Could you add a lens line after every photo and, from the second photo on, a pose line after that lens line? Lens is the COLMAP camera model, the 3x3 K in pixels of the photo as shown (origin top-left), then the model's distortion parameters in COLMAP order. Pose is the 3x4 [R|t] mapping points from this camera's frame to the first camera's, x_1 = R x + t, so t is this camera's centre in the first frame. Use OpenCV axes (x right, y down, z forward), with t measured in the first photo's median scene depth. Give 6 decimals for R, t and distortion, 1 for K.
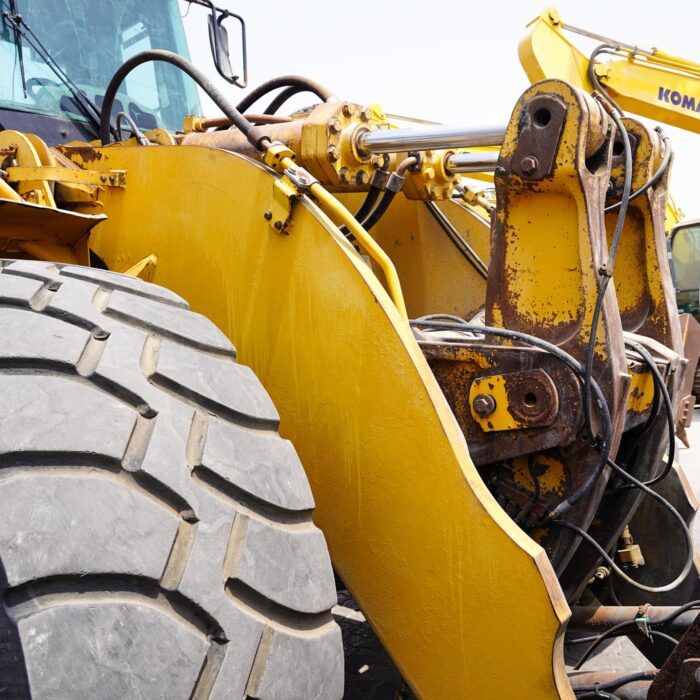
lens RADIAL K [[708.4, 0, 350.0], [0, 708.4, 350.0], [0, 0, 1]] dist [-0.030981, 0.011287]
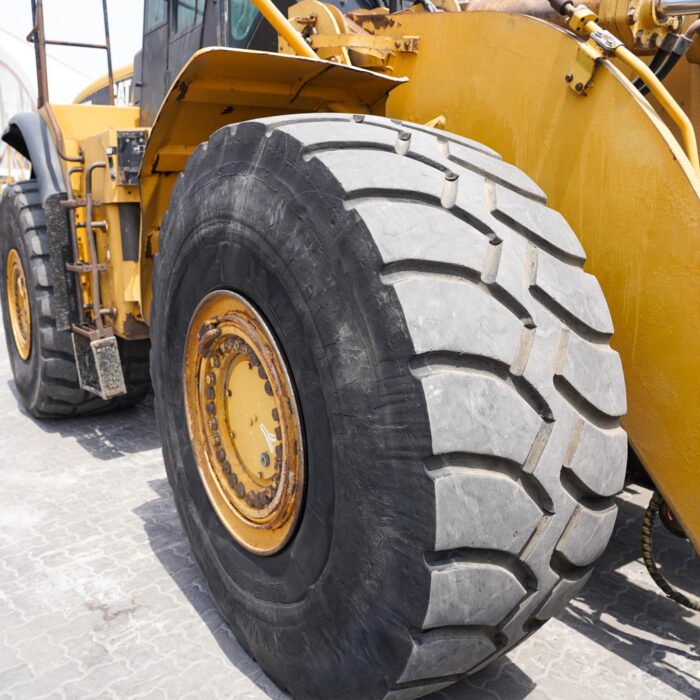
lens RADIAL K [[708.4, 0, 350.0], [0, 708.4, 350.0], [0, 0, 1]] dist [-0.030981, 0.011287]
pose [[0.966940, 0.086247, -0.239976, -0.170364], [-0.044914, 0.983957, 0.172657, 0.059404], [0.251017, -0.156170, 0.955302, -0.216457]]
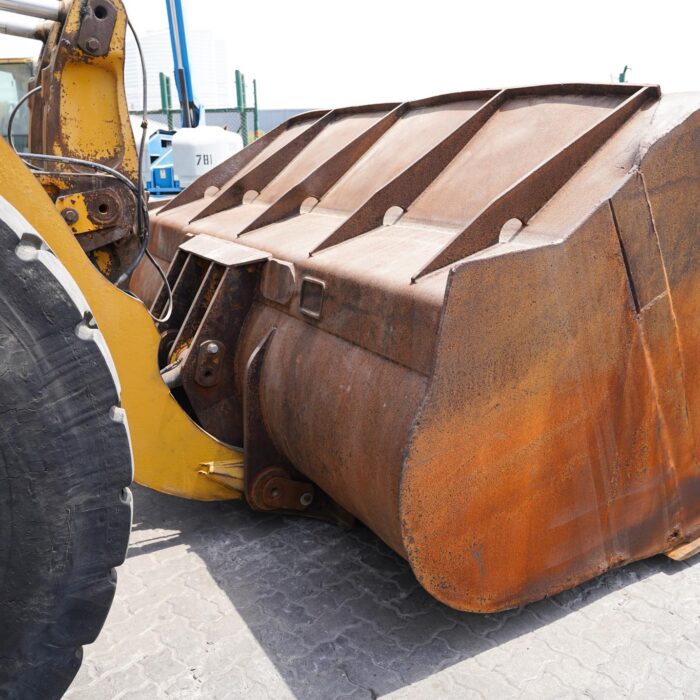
lens RADIAL K [[708.4, 0, 350.0], [0, 708.4, 350.0], [0, 0, 1]] dist [-0.030981, 0.011287]
pose [[0.342022, -0.206943, 0.916622, -1.011439], [0.036076, 0.977622, 0.207254, 0.072119], [-0.938999, -0.037817, 0.341834, -0.016561]]
